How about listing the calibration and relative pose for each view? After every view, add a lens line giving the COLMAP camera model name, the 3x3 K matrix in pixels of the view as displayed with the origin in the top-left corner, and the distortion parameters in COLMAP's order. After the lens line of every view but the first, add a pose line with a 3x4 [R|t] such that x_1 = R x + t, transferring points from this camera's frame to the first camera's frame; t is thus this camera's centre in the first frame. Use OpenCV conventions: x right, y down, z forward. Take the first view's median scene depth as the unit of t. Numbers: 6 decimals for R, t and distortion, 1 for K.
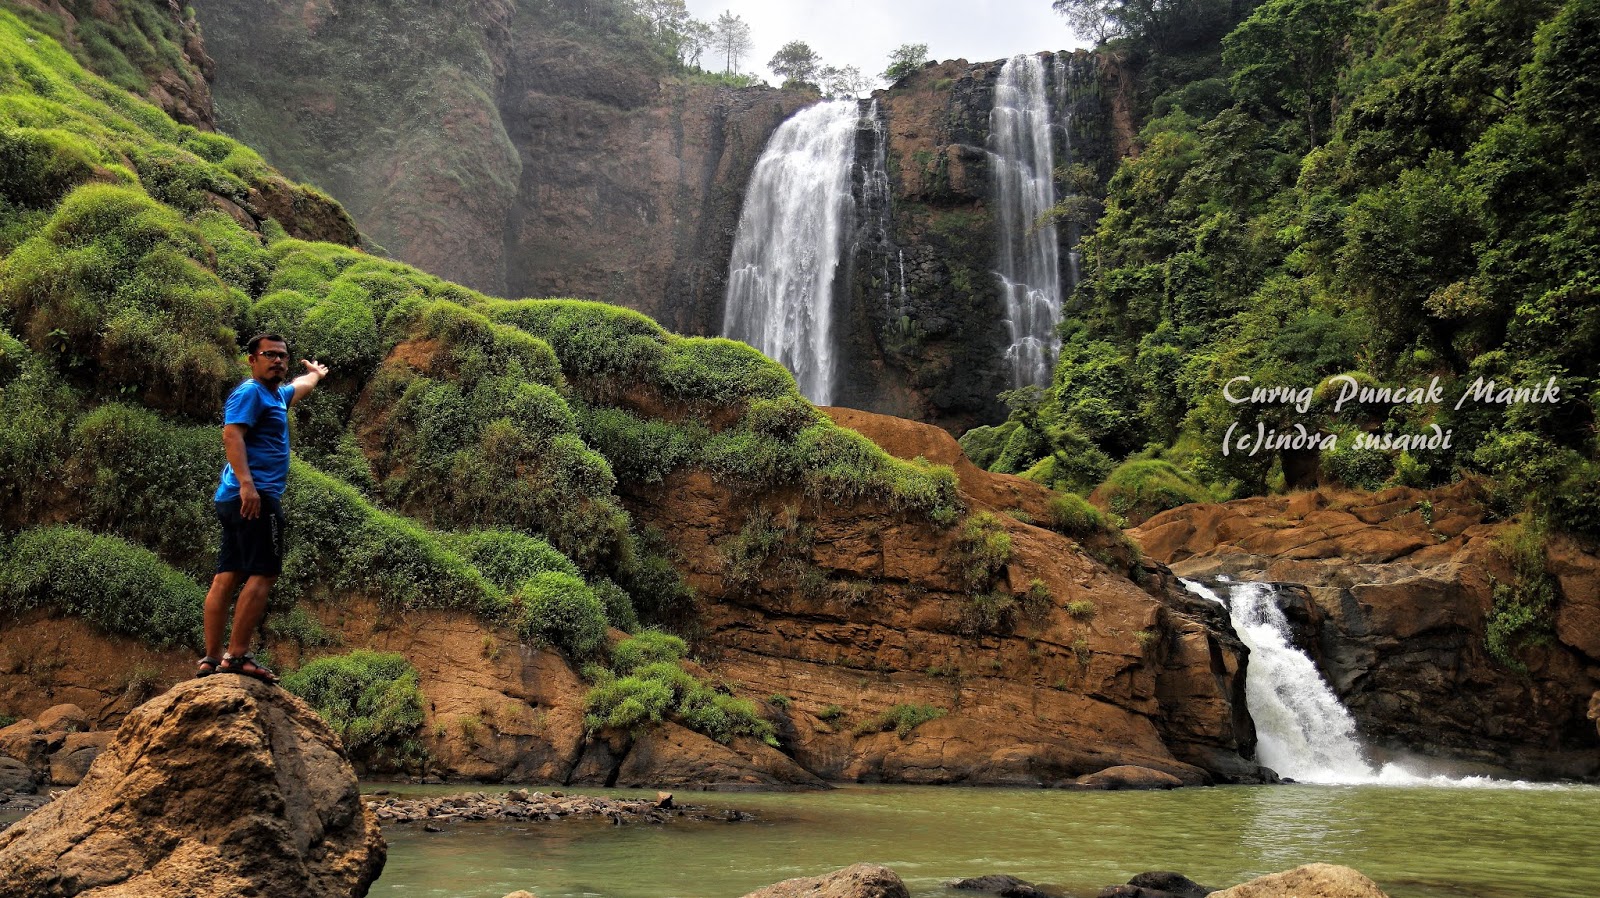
lens RADIAL K [[1248.7, 0, 786.8], [0, 1248.7, 447.4], [0, 0, 1]] dist [-0.116067, 0.122882]
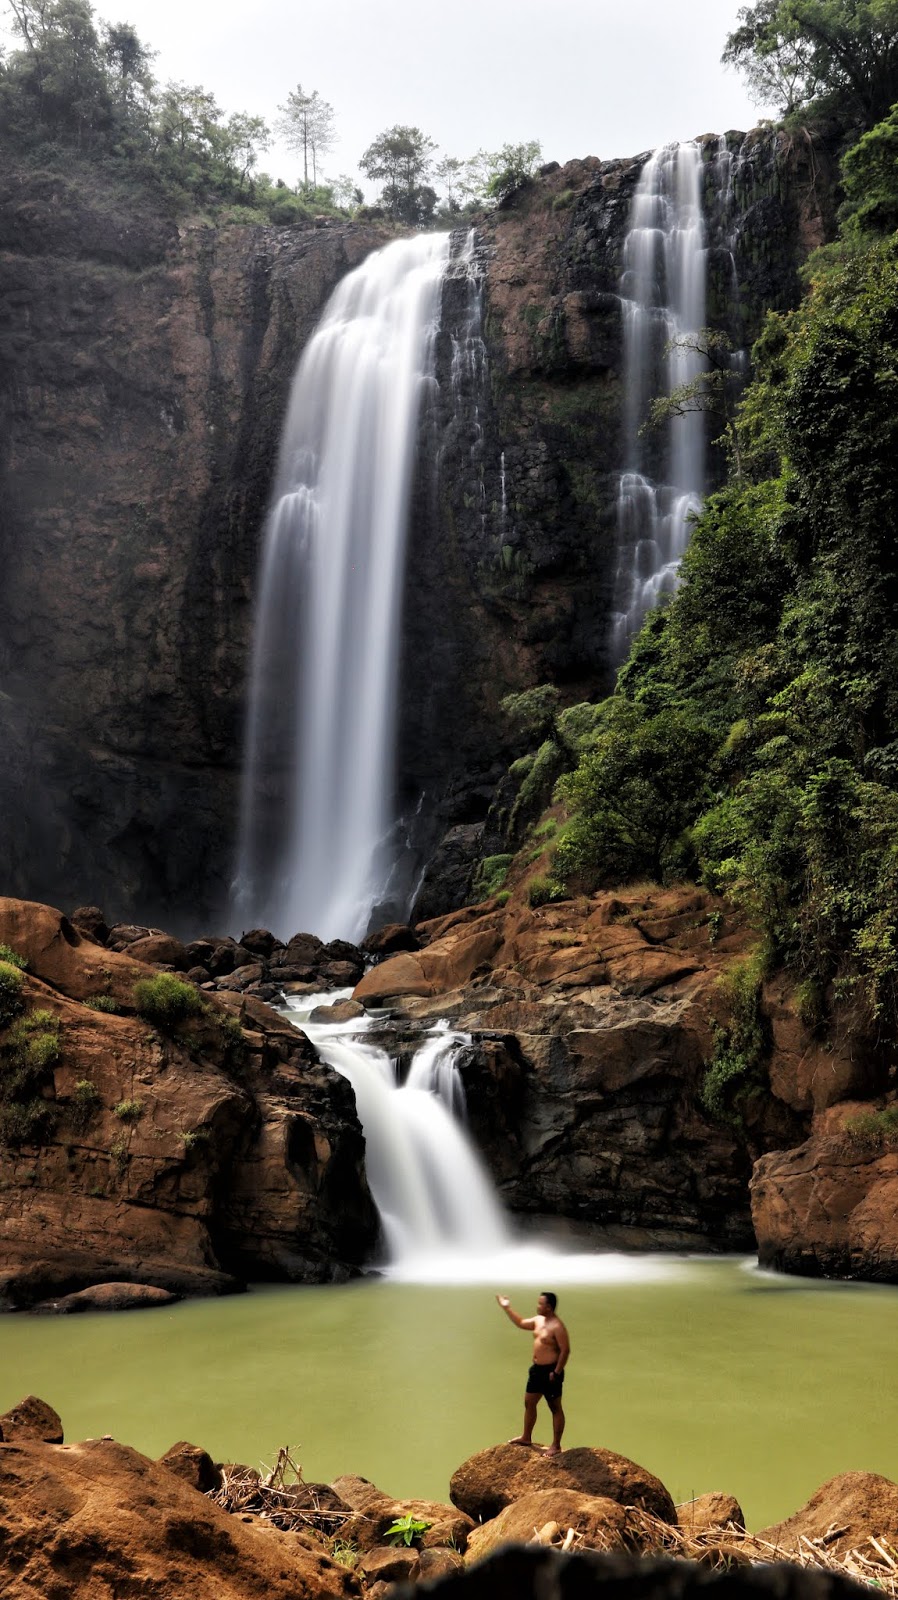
lens RADIAL K [[1795.7, 0, 435.4], [0, 1795.7, 822.1], [0, 0, 1]] dist [0.008115, 0.247961]
pose [[0.994568, -0.060382, -0.084790, 0.491014], [0.068363, 0.993165, 0.094608, -0.170555], [0.078498, -0.099891, 0.991897, -0.291595]]
